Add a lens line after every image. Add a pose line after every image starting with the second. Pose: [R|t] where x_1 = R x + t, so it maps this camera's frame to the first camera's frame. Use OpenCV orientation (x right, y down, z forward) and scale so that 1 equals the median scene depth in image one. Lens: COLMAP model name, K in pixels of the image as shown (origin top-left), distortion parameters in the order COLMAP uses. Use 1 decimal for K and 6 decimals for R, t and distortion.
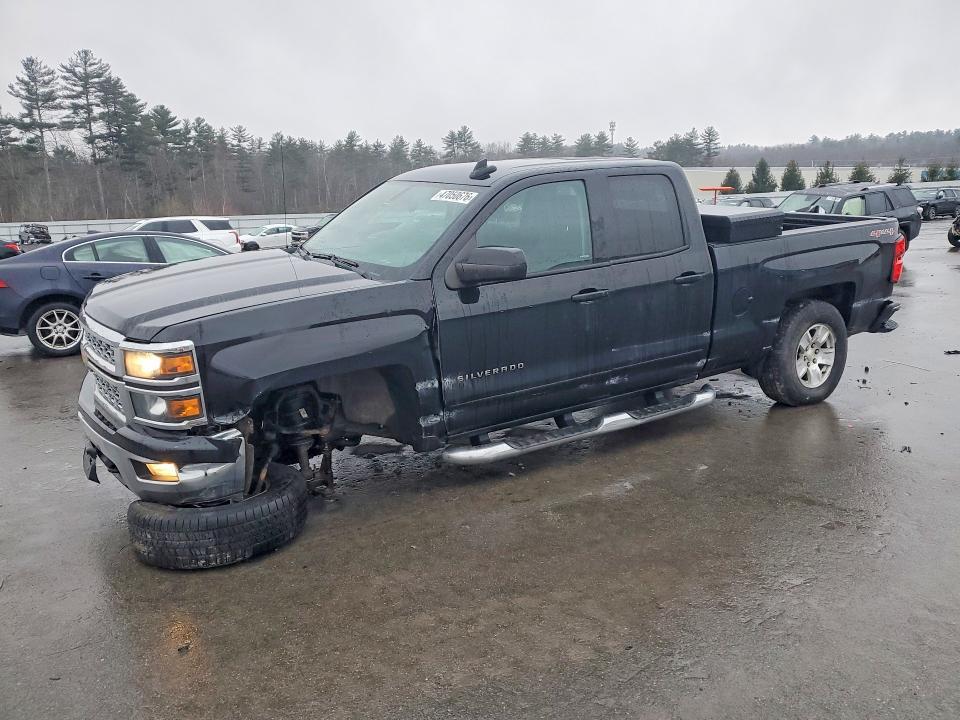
lens RADIAL K [[780.6, 0, 480.0], [0, 780.6, 360.0], [0, 0, 1]] dist [-0.011871, 0.004974]
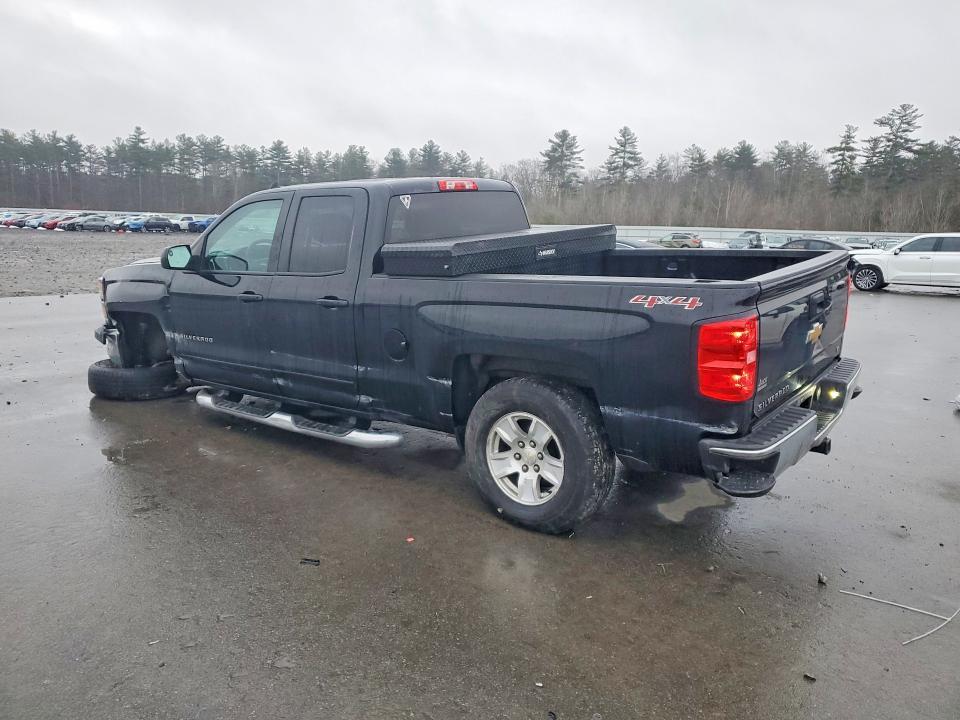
lens RADIAL K [[754.1, 0, 480.0], [0, 754.1, 360.0], [0, 0, 1]] dist [0.083572, -0.002572]
pose [[0.355695, 0.217539, -0.908932, 1.183913], [-0.220212, 0.964660, 0.144700, -0.209624], [0.908288, 0.148688, 0.391030, 0.807837]]
